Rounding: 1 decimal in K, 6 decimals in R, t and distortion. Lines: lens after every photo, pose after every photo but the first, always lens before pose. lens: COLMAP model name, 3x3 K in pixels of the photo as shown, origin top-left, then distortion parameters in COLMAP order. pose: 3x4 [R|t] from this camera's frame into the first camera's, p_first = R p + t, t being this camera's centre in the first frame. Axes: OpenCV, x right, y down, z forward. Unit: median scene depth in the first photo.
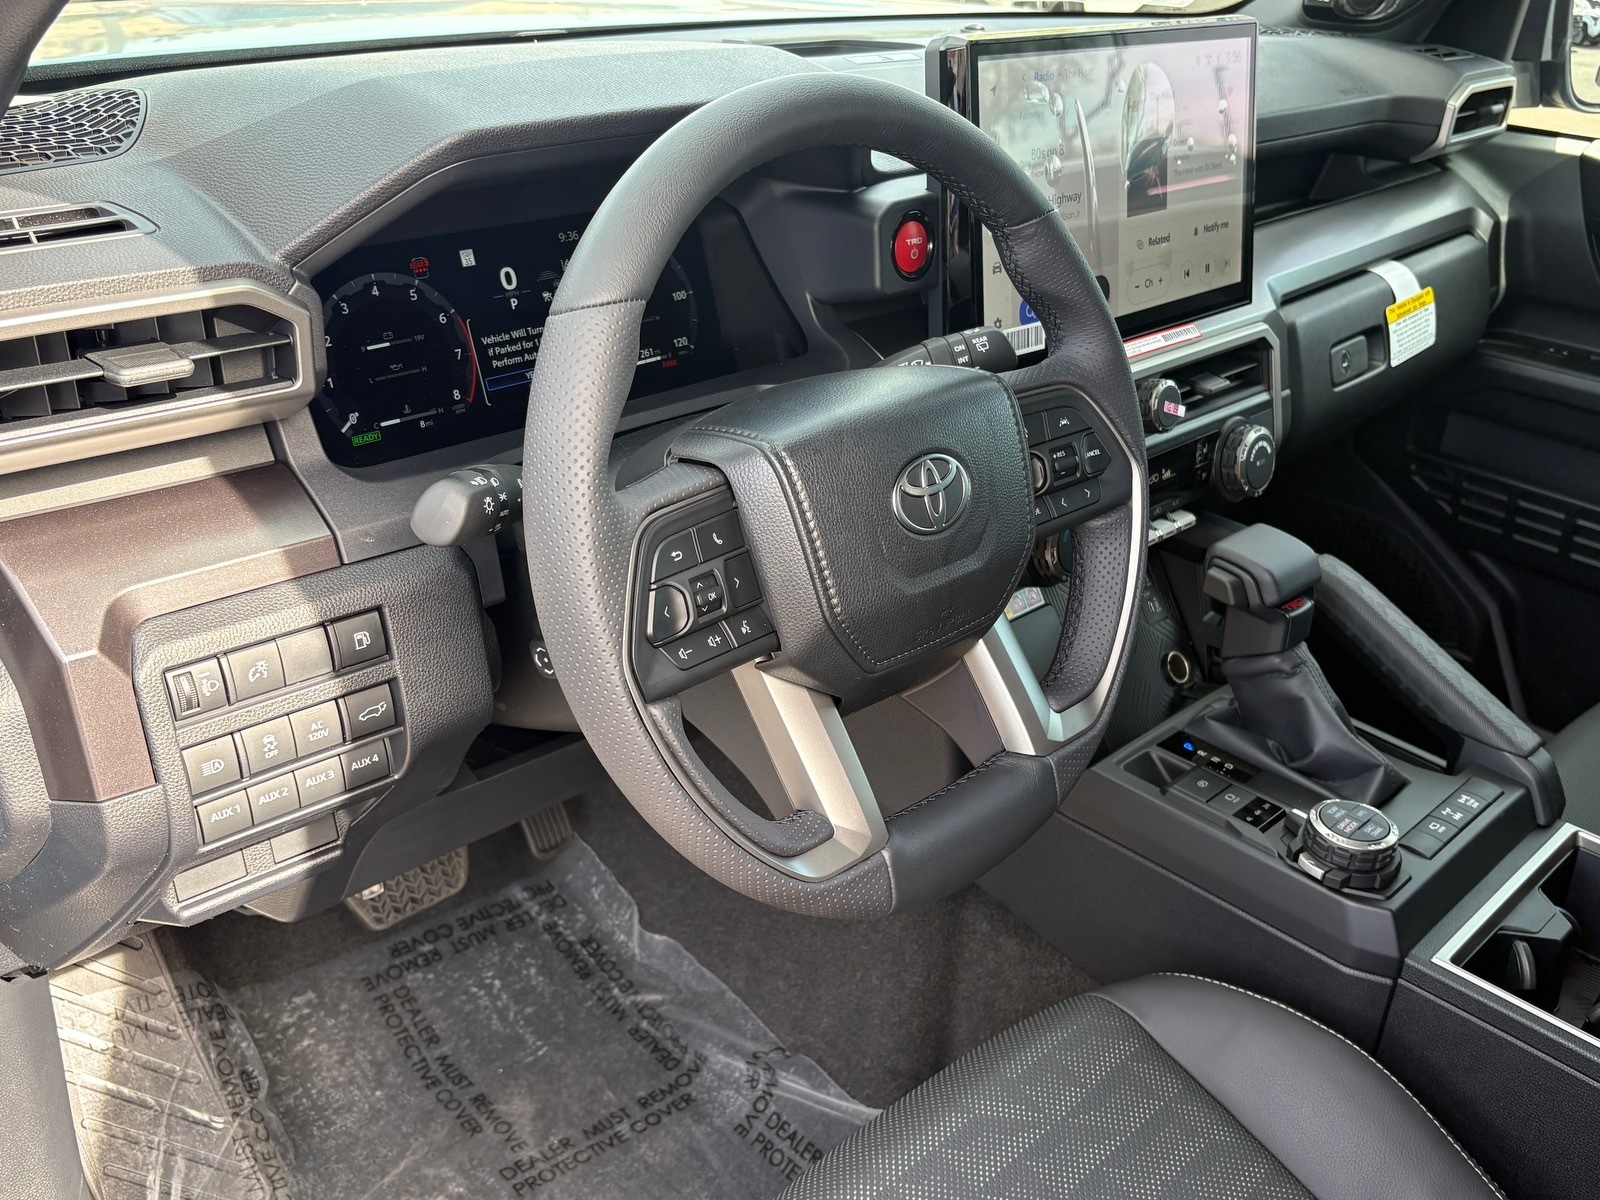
lens RADIAL K [[1522.1, 0, 799.2], [0, 1522.1, 611.9], [0, 0, 1]] dist [0.129784, -0.447043]
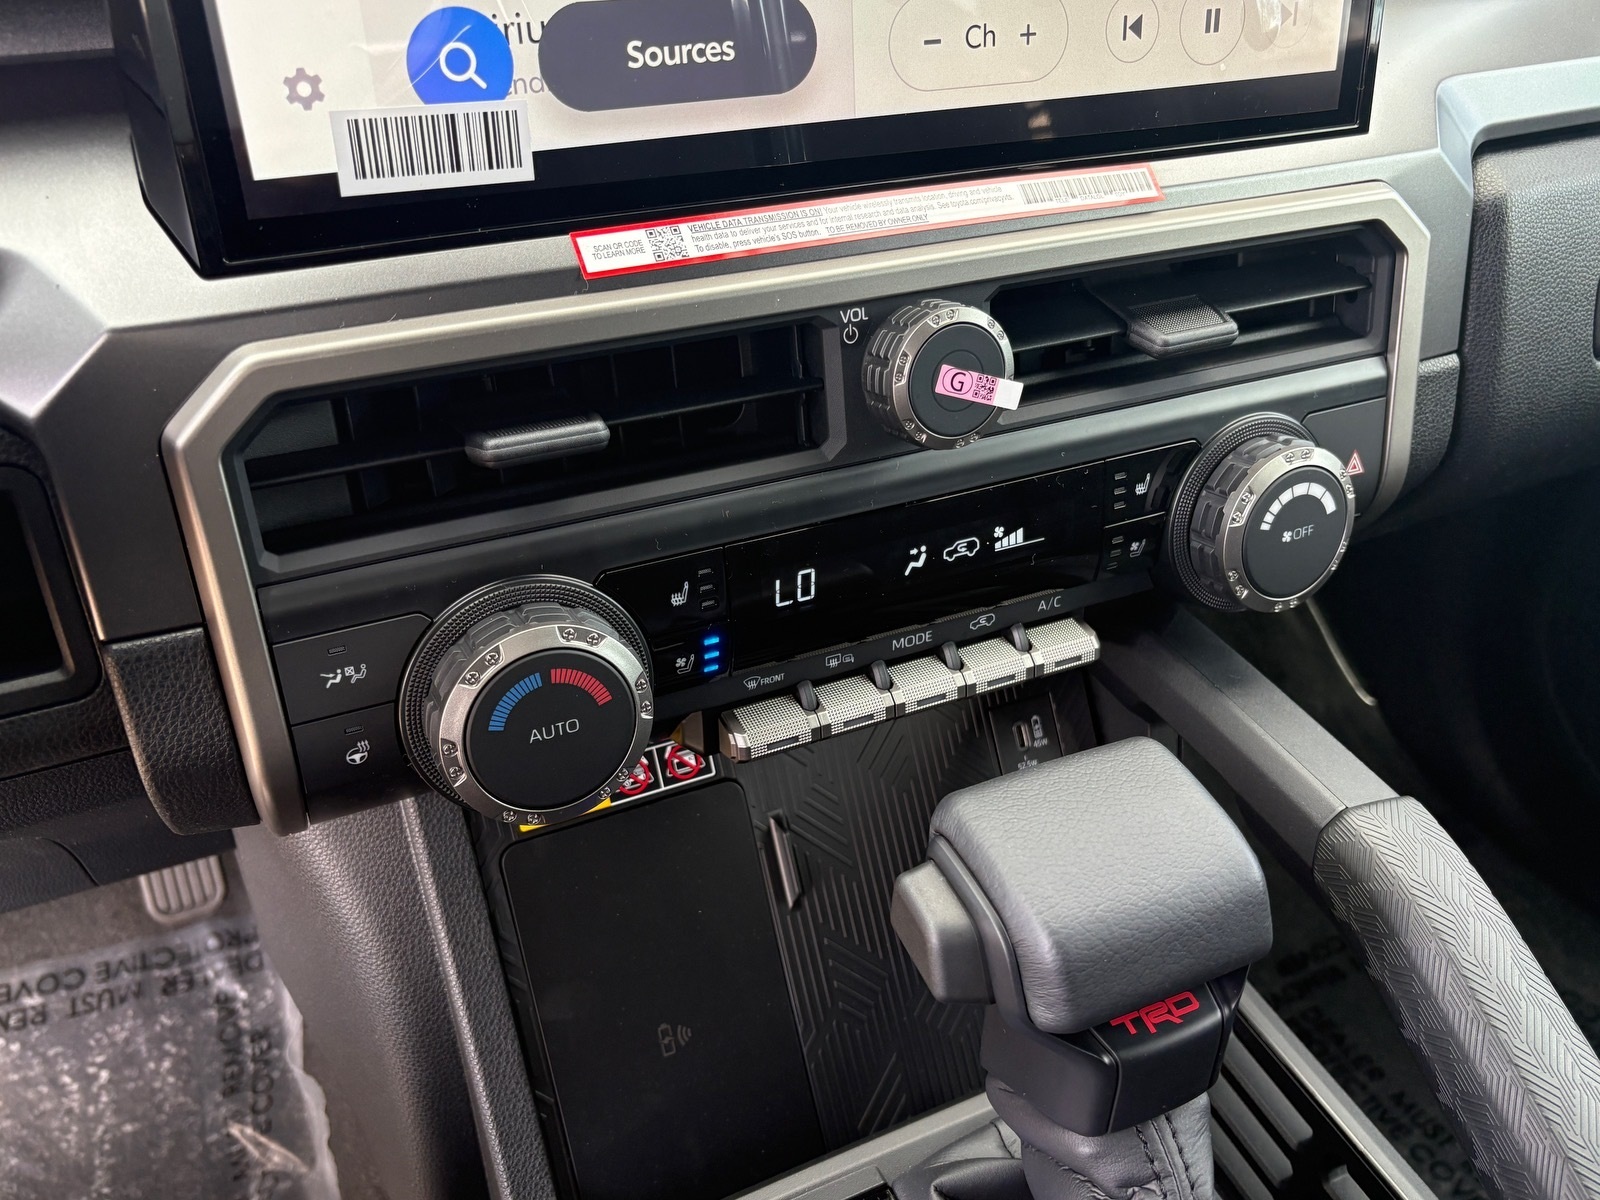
lens RADIAL K [[1331.2, 0, 800.0], [0, 1331.2, 600.0], [0, 0, 1]] dist [0.005072, -0.008582]
pose [[0.940519, 0.166828, -0.295961, 0.316545], [-0.131584, 0.982016, 0.135392, -0.123265], [0.313225, -0.088395, 0.945556, 0.696344]]
